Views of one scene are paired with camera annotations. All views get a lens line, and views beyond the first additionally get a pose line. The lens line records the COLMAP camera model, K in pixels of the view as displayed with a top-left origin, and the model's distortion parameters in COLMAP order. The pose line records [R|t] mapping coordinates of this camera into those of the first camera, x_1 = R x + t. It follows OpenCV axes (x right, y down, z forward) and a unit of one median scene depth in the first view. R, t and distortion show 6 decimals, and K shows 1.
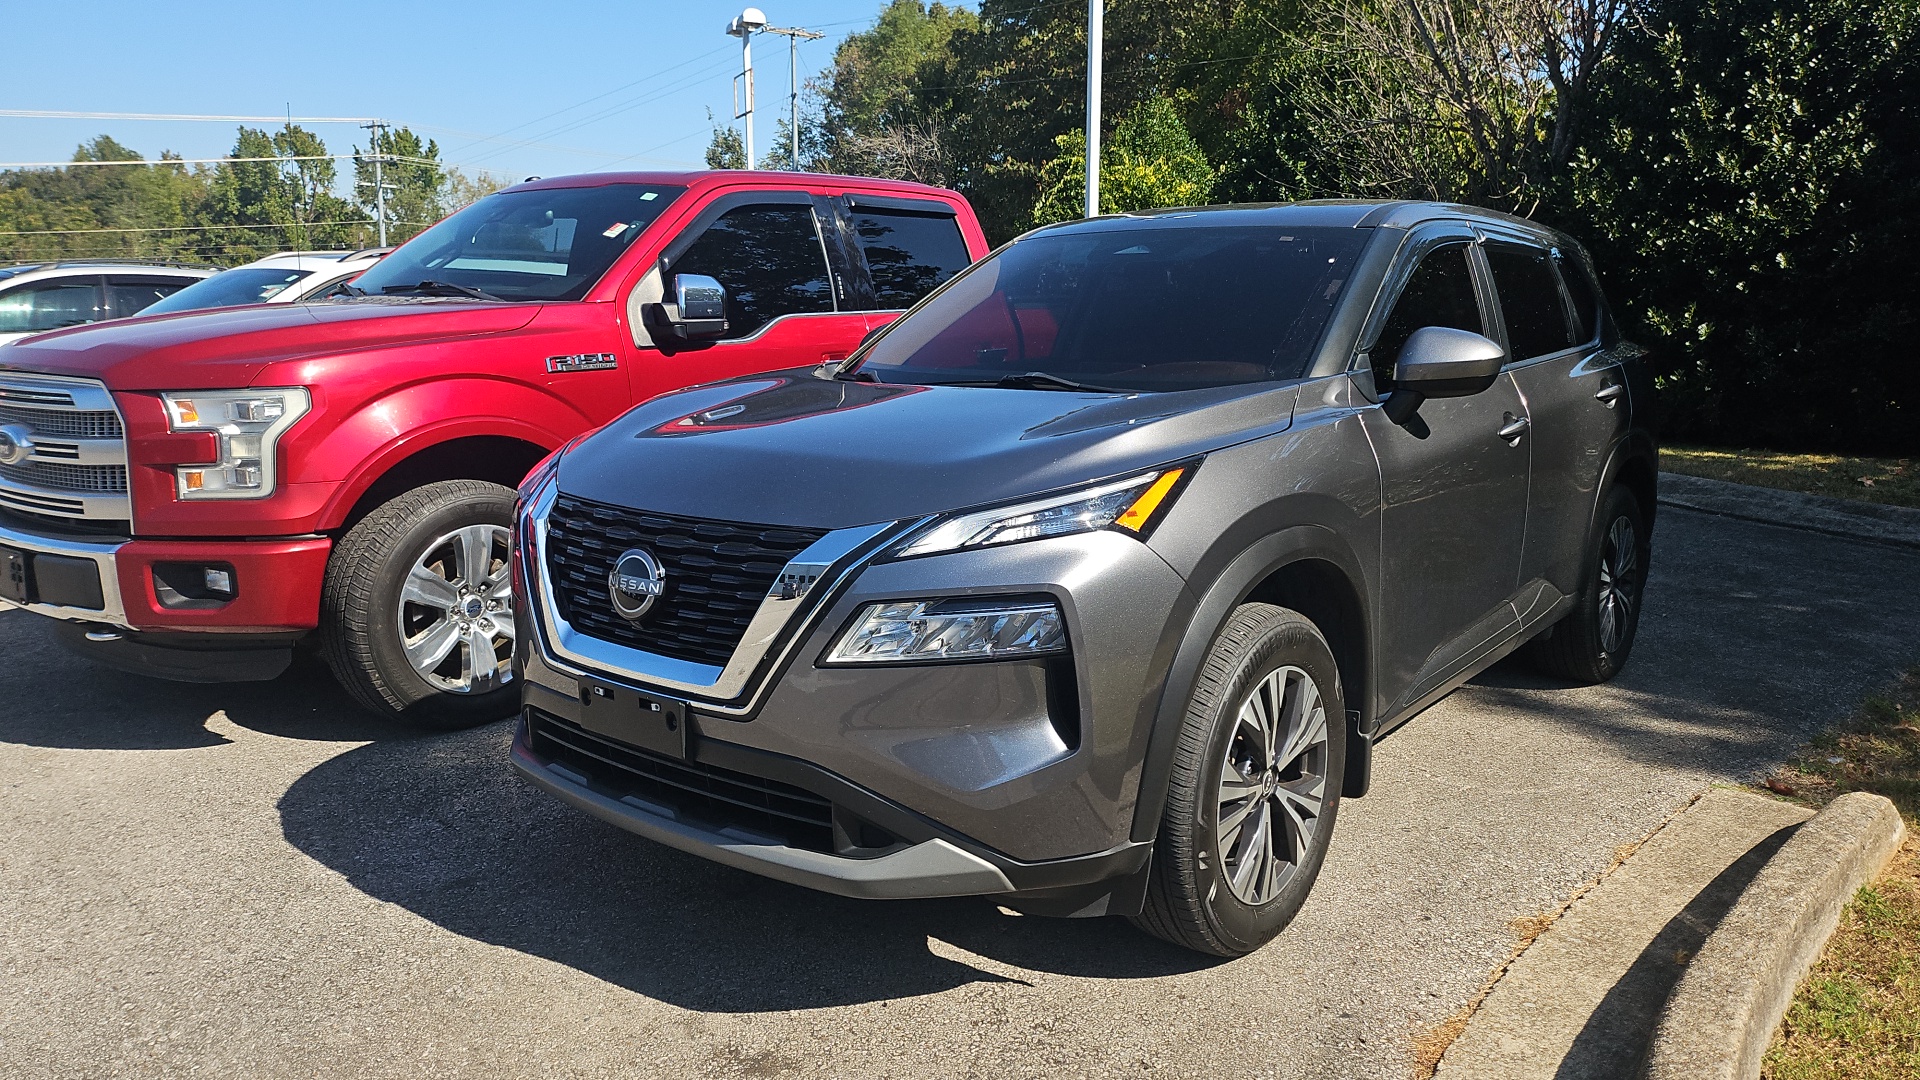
lens RADIAL K [[1306.2, 0, 980.5], [0, 1306.2, 536.3], [0, 0, 1]] dist [0.080451, -0.084309]
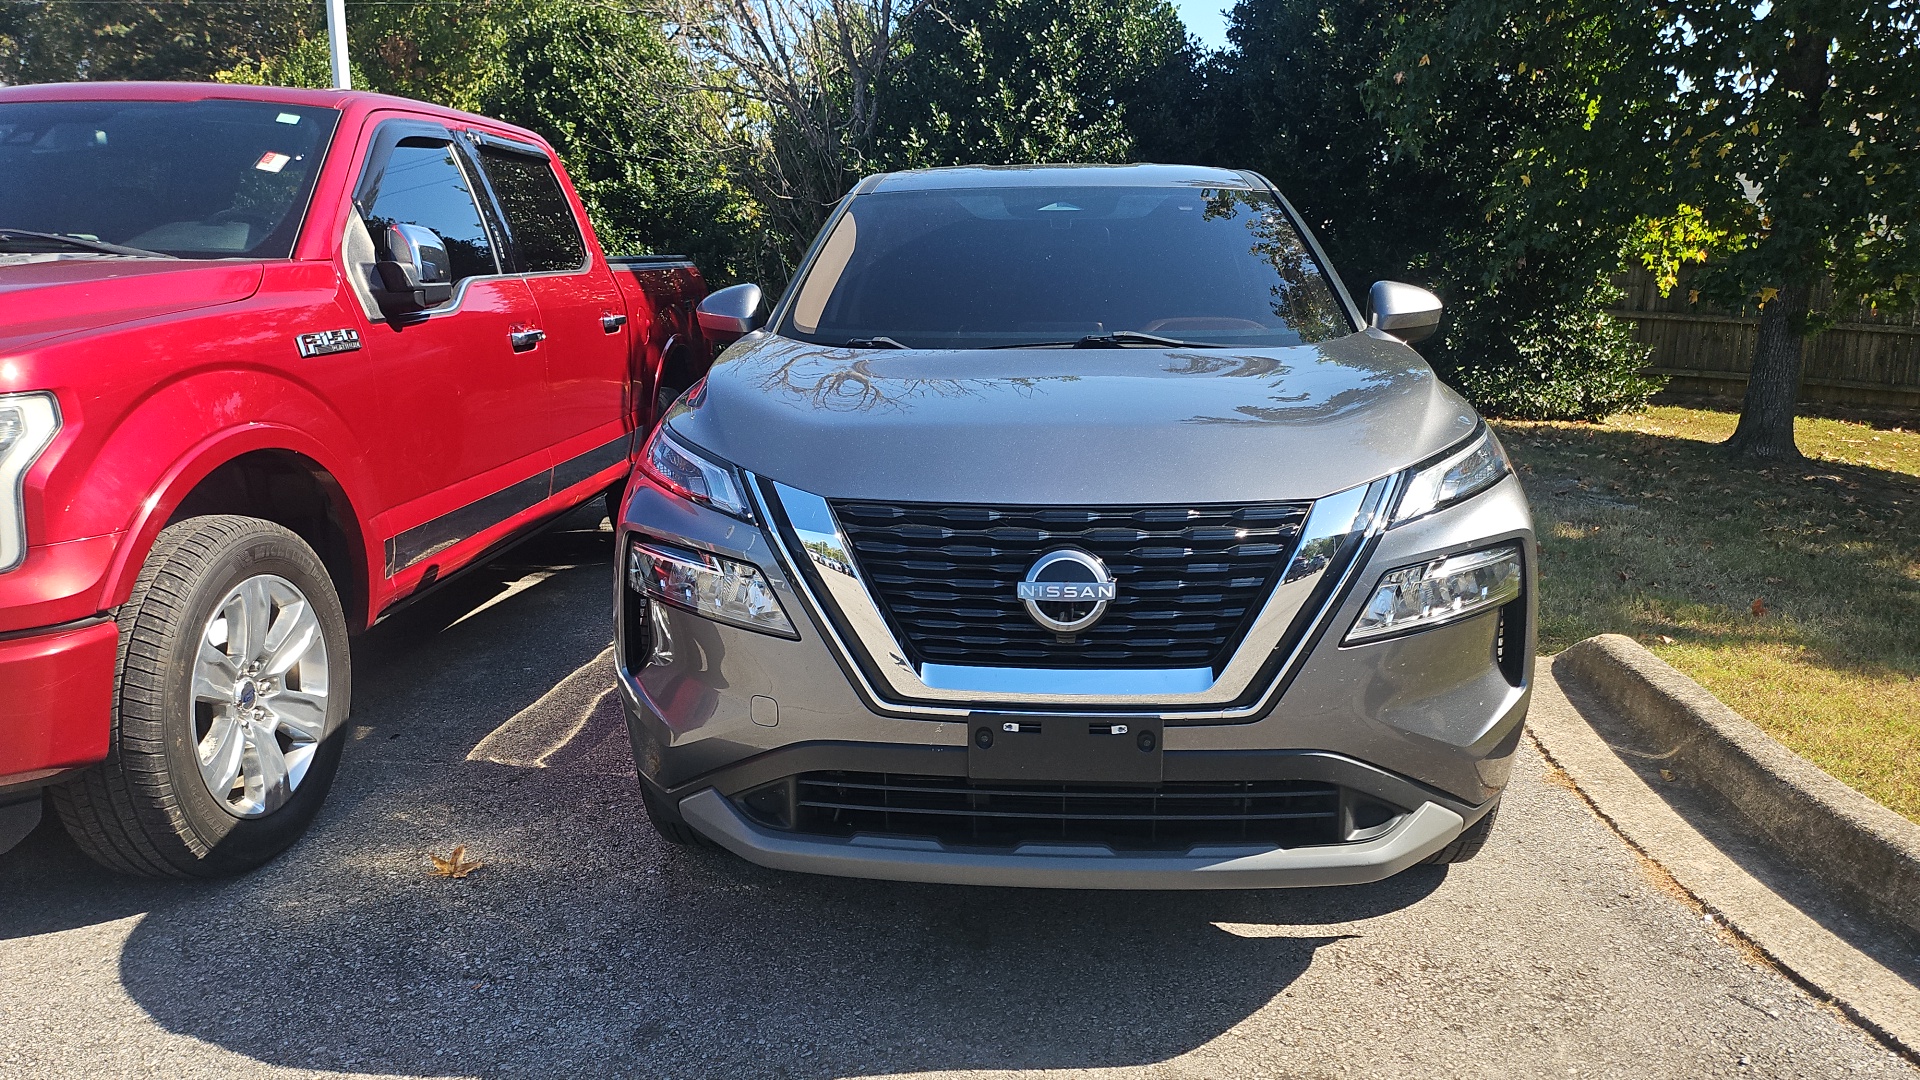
lens RADIAL K [[1306.2, 0, 980.5], [0, 1306.2, 536.3], [0, 0, 1]] dist [0.080451, -0.084309]
pose [[0.831664, -0.114771, 0.543289, -0.489903], [0.102100, 0.993332, 0.053549, -0.031784], [-0.545812, 0.010935, 0.837837, 0.211015]]
